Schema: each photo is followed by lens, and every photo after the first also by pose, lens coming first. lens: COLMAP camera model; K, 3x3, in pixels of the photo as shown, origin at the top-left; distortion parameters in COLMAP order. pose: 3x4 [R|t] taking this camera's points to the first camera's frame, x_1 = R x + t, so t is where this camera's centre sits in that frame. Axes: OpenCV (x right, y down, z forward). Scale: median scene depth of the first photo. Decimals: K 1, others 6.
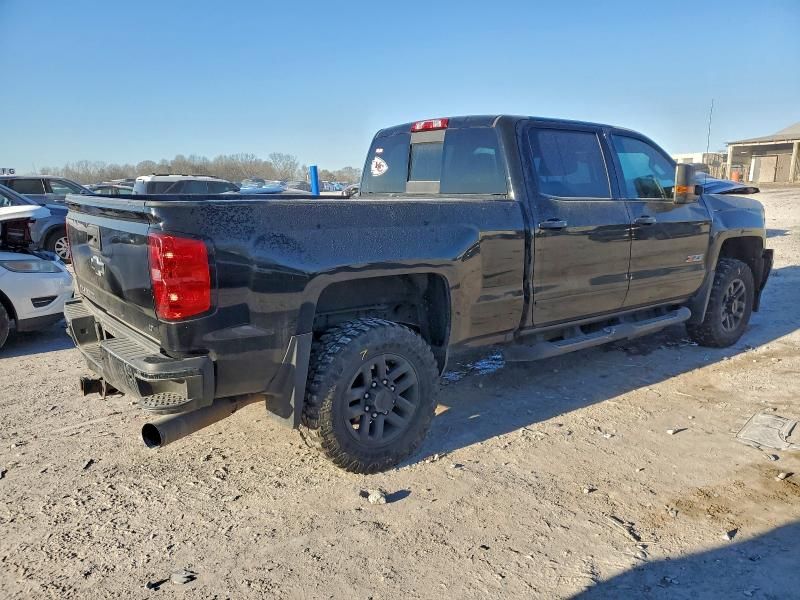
lens RADIAL K [[625.8, 0, 400.0], [0, 625.8, 300.0], [0, 0, 1]] dist [0.008480, 0.003134]
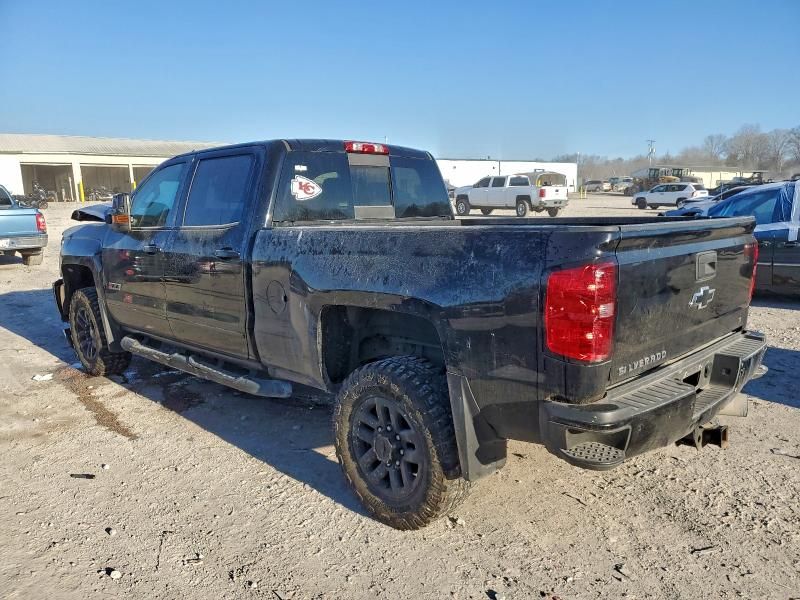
lens RADIAL K [[625.8, 0, 400.0], [0, 625.8, 300.0], [0, 0, 1]] dist [0.008480, 0.003134]
pose [[-0.138646, -0.143382, 0.979908, -0.908011], [0.194668, 0.966214, 0.168922, -0.200191], [-0.971021, 0.214177, -0.106050, 1.070165]]
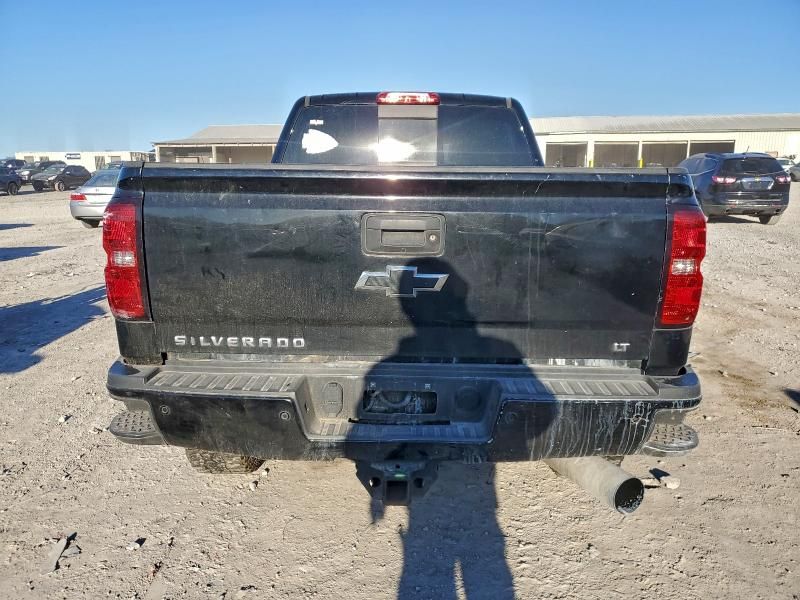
lens RADIAL K [[625.8, 0, 400.0], [0, 625.8, 300.0], [0, 0, 1]] dist [0.008480, 0.003134]
pose [[0.629576, -0.129742, 0.766029, -0.659384], [0.128341, 0.989780, 0.062159, -0.050908], [-0.766265, 0.059179, 0.639793, 0.443154]]
